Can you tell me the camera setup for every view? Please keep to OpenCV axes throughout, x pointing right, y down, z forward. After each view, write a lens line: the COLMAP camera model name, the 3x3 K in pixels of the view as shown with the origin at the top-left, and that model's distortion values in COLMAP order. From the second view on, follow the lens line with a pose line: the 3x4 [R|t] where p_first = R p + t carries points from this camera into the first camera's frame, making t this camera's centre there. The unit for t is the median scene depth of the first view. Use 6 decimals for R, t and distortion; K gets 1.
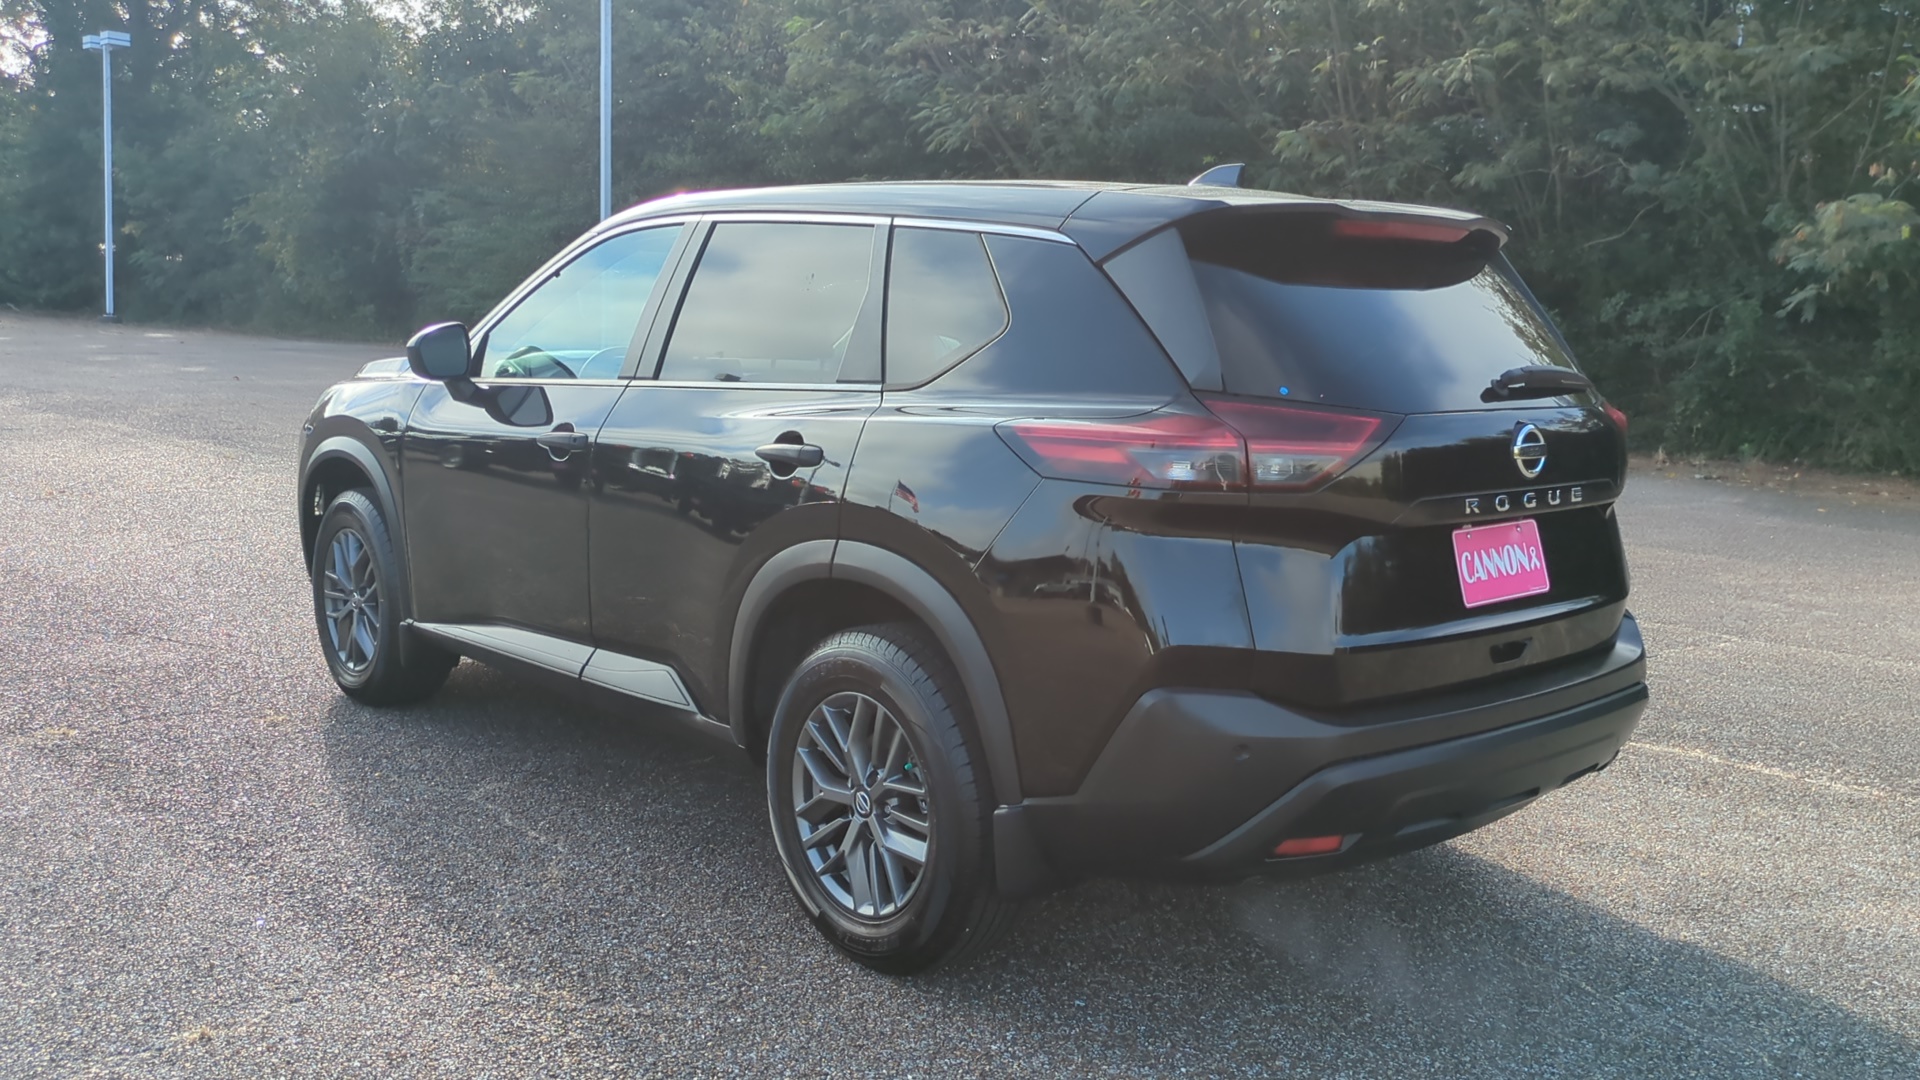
lens RADIAL K [[1642.8, 0, 960.6], [0, 1642.8, 531.5], [0, 0, 1]] dist [0.035671, -0.041927]
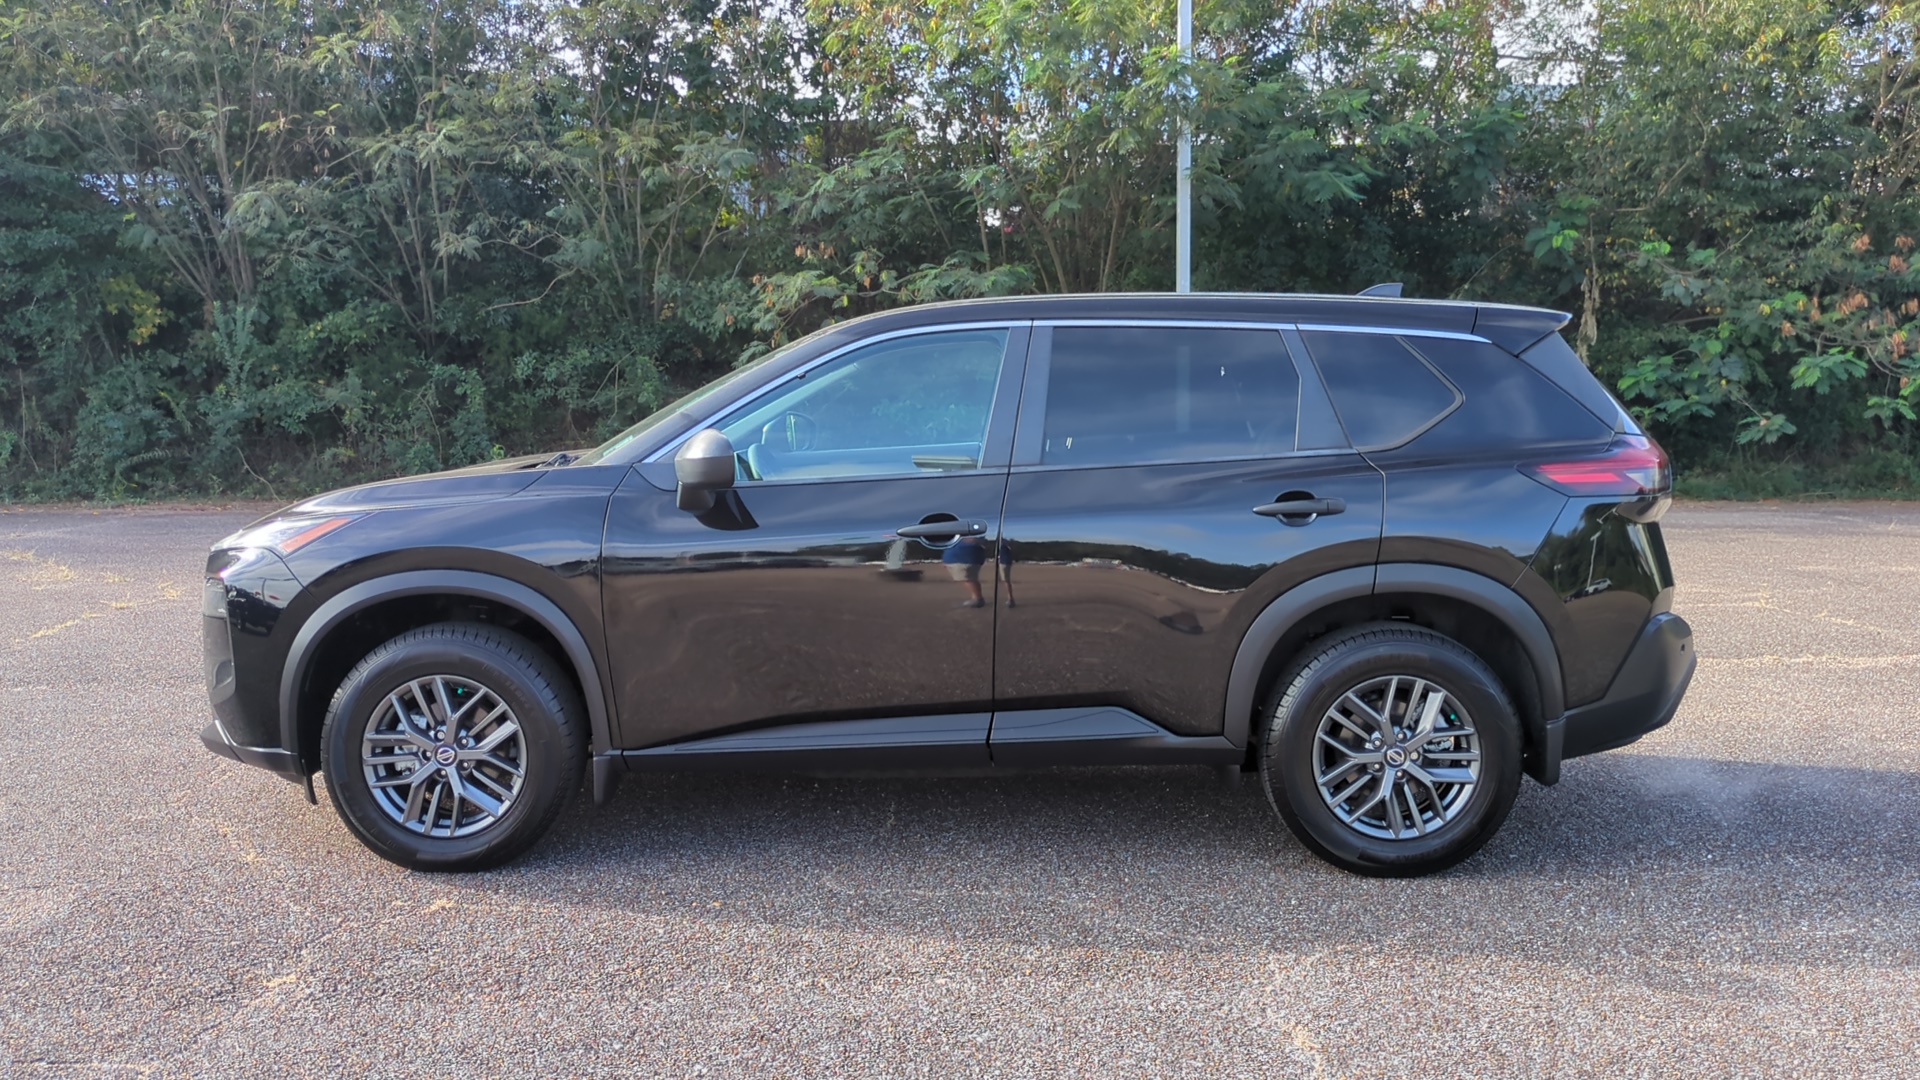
lens RADIAL K [[1642.8, 0, 967.2], [0, 1642.8, 548.8], [0, 0, 1]] dist [0.035671, -0.041927]
pose [[0.660034, -0.114688, 0.742430, -0.244817], [0.129942, 0.990811, 0.037537, -0.019310], [-0.739912, 0.071697, 0.668872, 0.067098]]
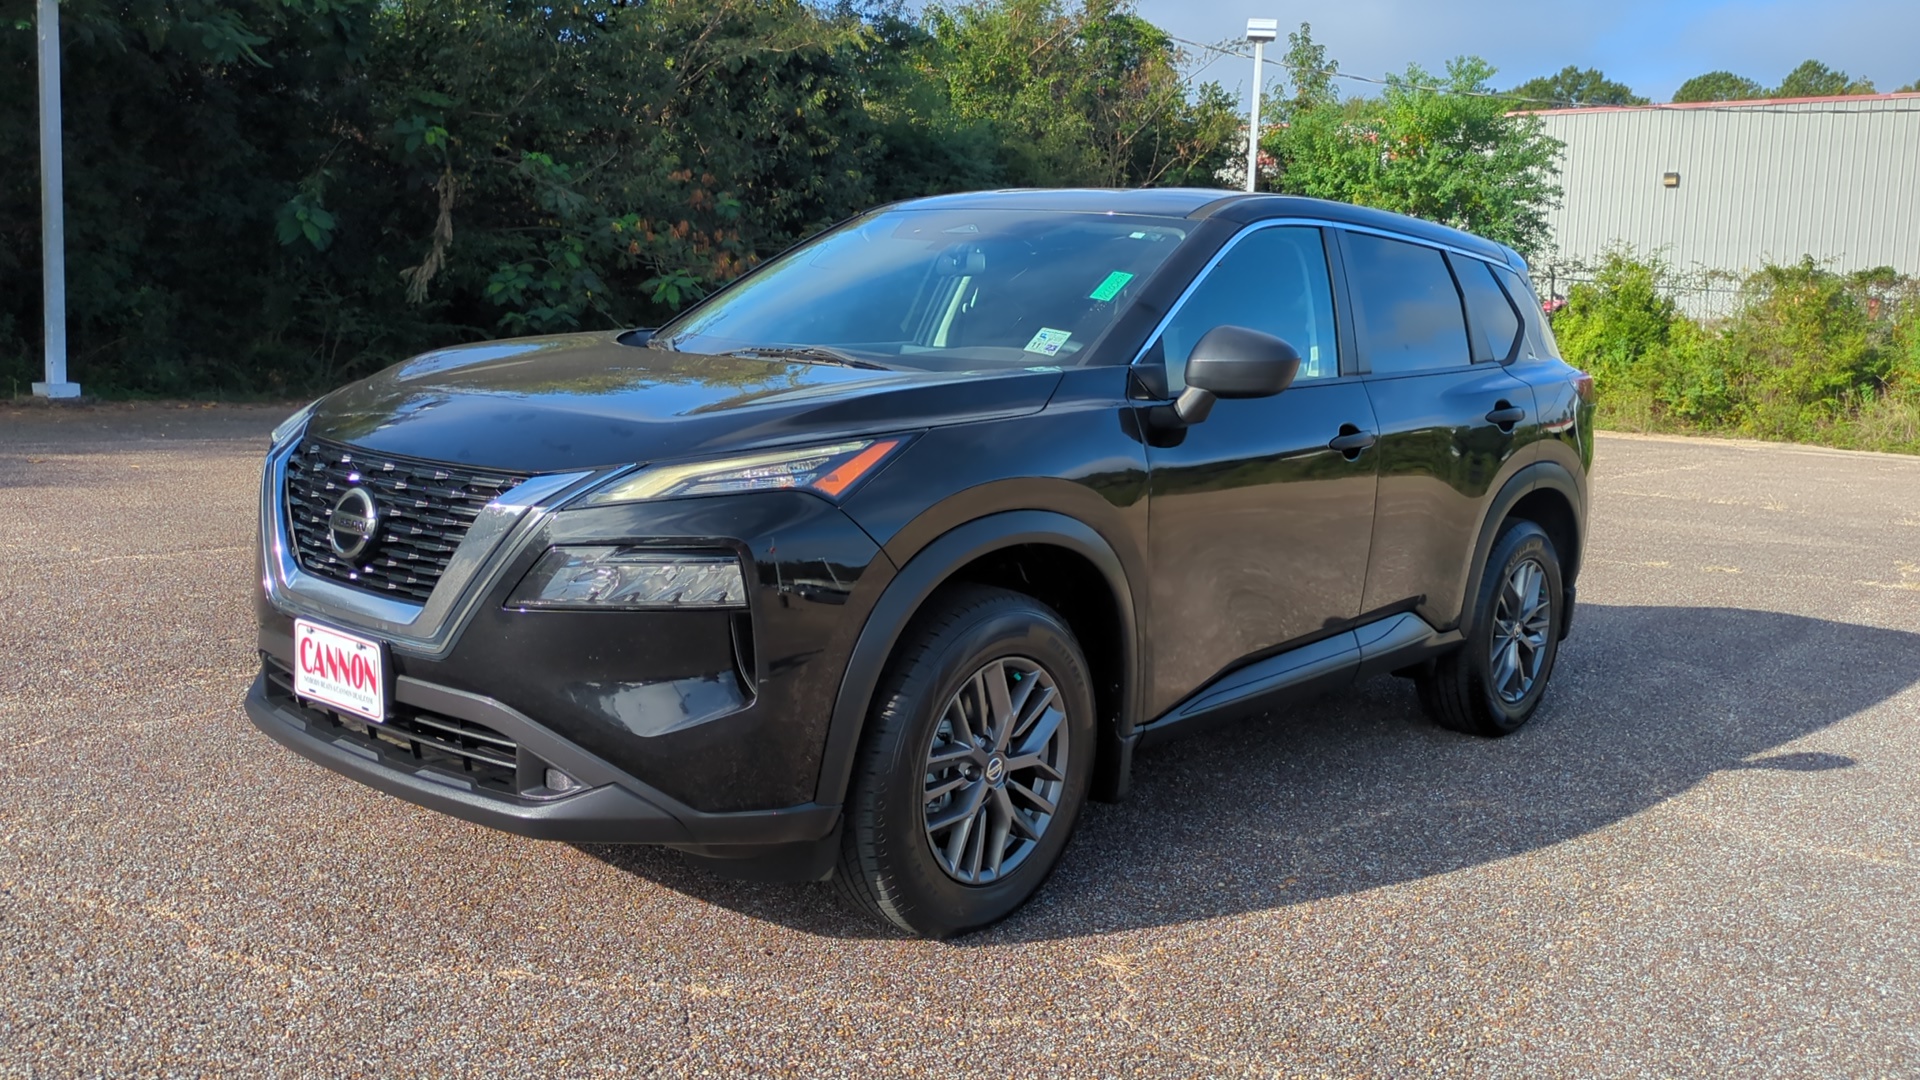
lens RADIAL K [[1642.8, 0, 956.6], [0, 1642.8, 540.5], [0, 0, 1]] dist [0.035671, -0.041927]
pose [[-0.171711, -0.174288, 0.969608, -0.286246], [0.072273, 0.979345, 0.188837, -0.049556], [-0.982493, 0.102502, -0.155568, 0.338797]]
